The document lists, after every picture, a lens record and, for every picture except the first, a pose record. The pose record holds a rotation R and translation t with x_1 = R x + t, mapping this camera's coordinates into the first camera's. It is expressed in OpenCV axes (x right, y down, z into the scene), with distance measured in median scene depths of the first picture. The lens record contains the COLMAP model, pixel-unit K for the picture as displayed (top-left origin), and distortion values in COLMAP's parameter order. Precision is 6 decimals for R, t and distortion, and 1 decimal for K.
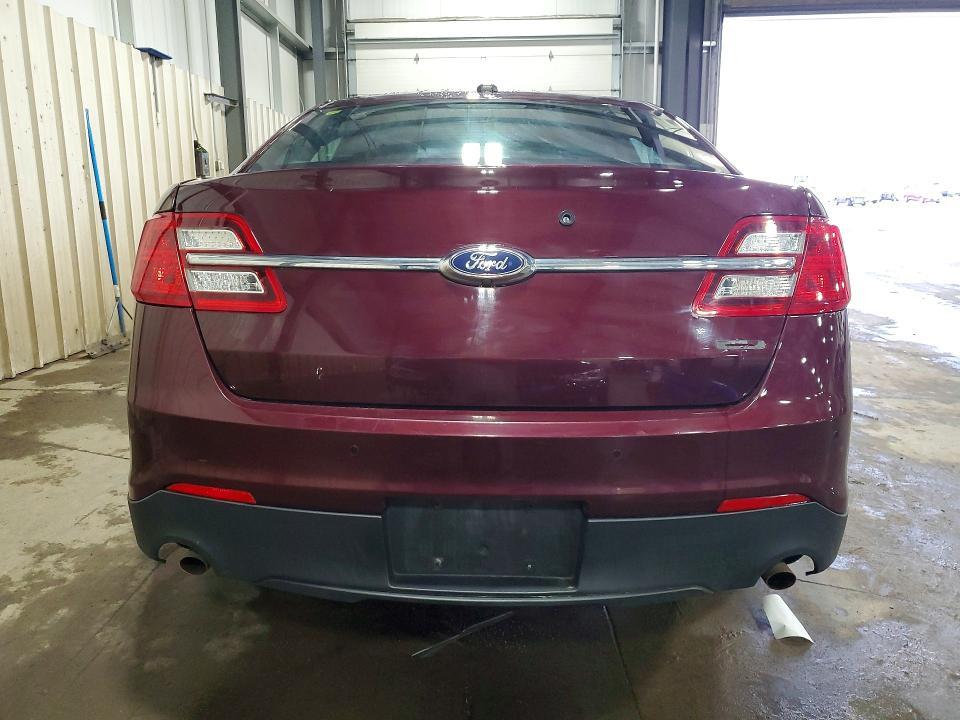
lens RADIAL K [[778.1, 0, 480.0], [0, 778.1, 360.0], [0, 0, 1]] dist [-0.003885, -0.002245]
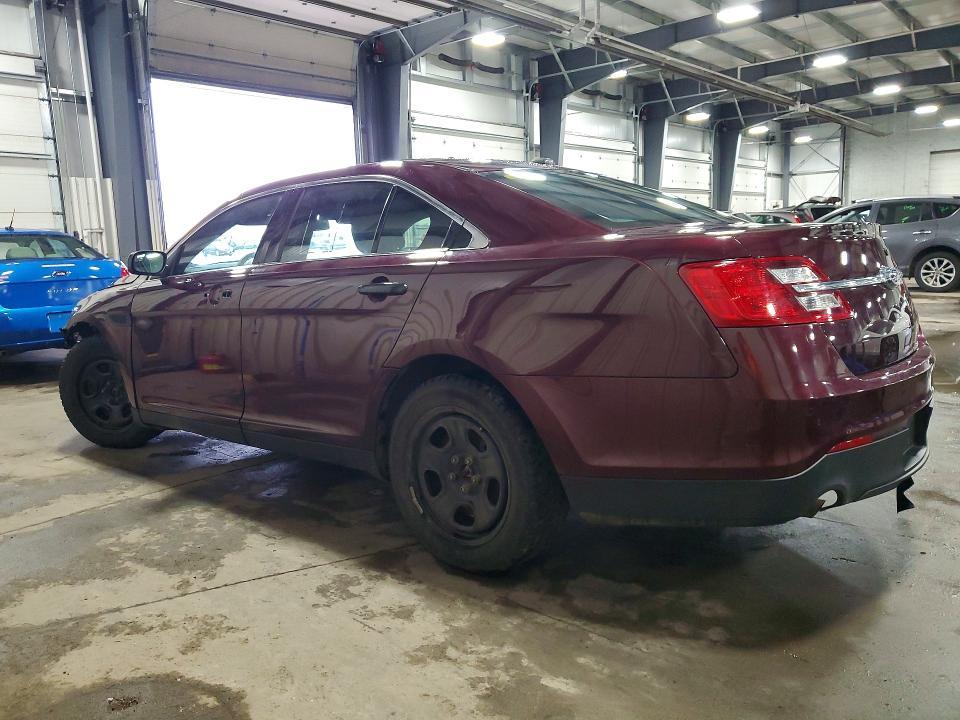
lens RADIAL K [[756.8, 0, 480.0], [0, 756.8, 360.0], [0, 0, 1]] dist [0.015979, 0.005598]
pose [[0.620529, -0.130067, 0.773321, -0.931796], [0.174765, 0.984285, 0.025314, -0.086094], [-0.764461, 0.119442, 0.633509, 0.276982]]
